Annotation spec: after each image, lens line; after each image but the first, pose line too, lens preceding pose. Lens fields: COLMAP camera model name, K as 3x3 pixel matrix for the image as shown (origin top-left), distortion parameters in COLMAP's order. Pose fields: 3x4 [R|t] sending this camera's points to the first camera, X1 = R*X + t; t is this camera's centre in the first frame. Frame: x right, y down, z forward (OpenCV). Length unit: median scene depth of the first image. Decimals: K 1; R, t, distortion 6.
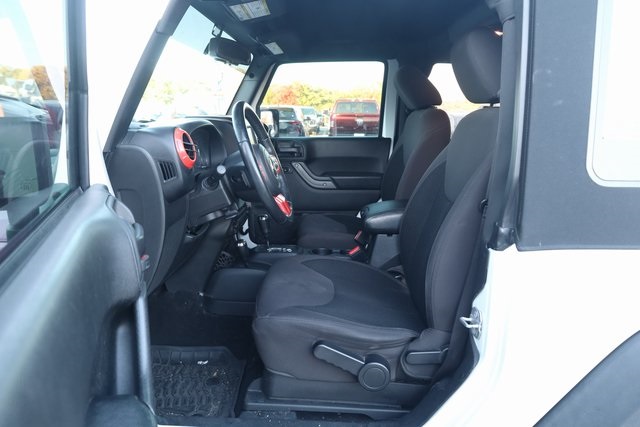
lens RADIAL K [[448.2, 0, 320.0], [0, 448.2, 213.5], [0, 0, 1]] dist [-0.004658, -0.004103]
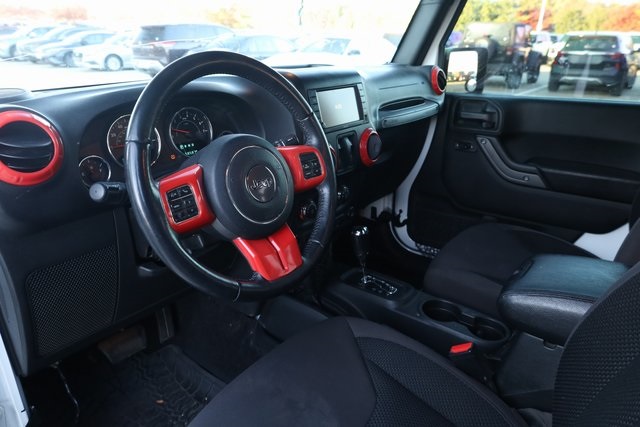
lens RADIAL K [[448.2, 0, 320.0], [0, 448.2, 213.5], [0, 0, 1]] dist [-0.004658, -0.004103]
pose [[0.796726, 0.208142, -0.567367, 0.142530], [-0.122706, 0.974978, 0.185367, -0.095679], [0.591753, -0.078067, 0.802330, 0.338254]]
